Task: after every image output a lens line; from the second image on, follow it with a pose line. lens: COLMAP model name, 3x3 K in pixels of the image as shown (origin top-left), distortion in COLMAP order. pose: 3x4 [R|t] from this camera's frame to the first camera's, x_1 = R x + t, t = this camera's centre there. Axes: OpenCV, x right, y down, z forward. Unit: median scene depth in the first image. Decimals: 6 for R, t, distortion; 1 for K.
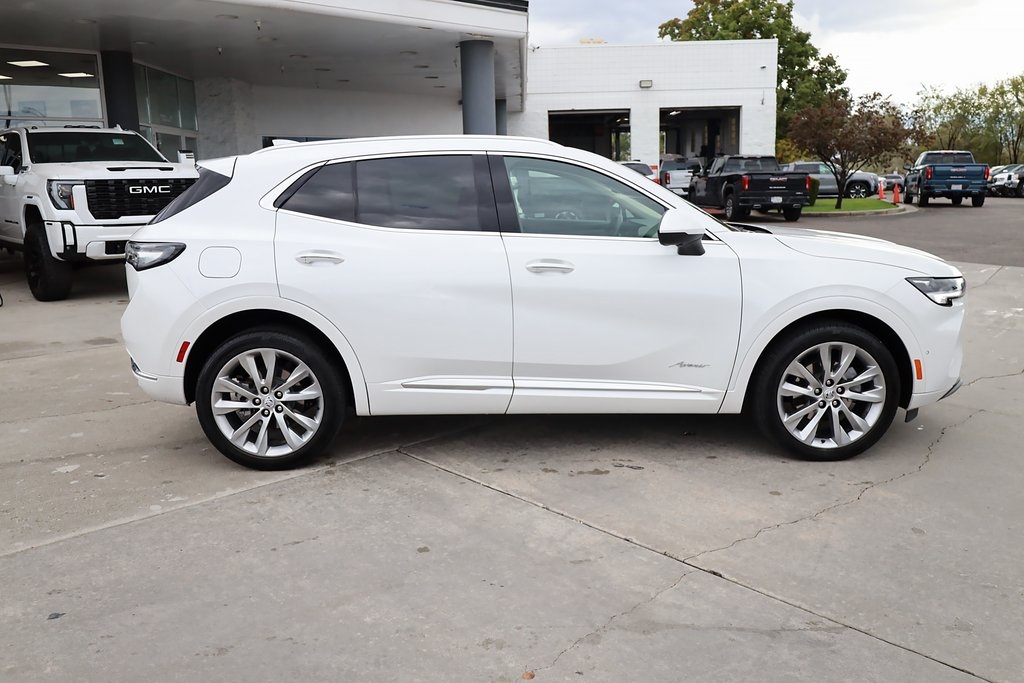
lens RADIAL K [[883.6, 0, 512.0], [0, 883.6, 341.5], [0, 0, 1]] dist [-0.006714, -0.006669]
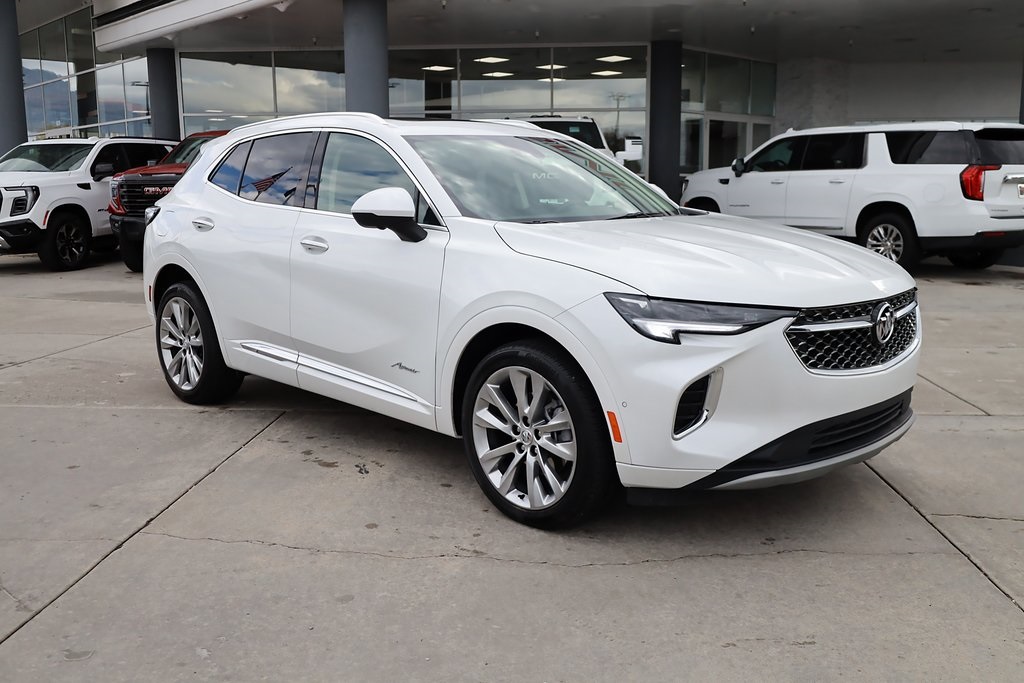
lens RADIAL K [[979.5, 0, 512.0], [0, 979.5, 341.5], [0, 0, 1]] dist [-0.006514, -0.001454]
pose [[0.668423, 0.133787, -0.731650, 0.958648], [-0.142580, 0.988494, 0.050494, -0.061738], [0.729988, 0.070568, 0.679807, 0.415601]]
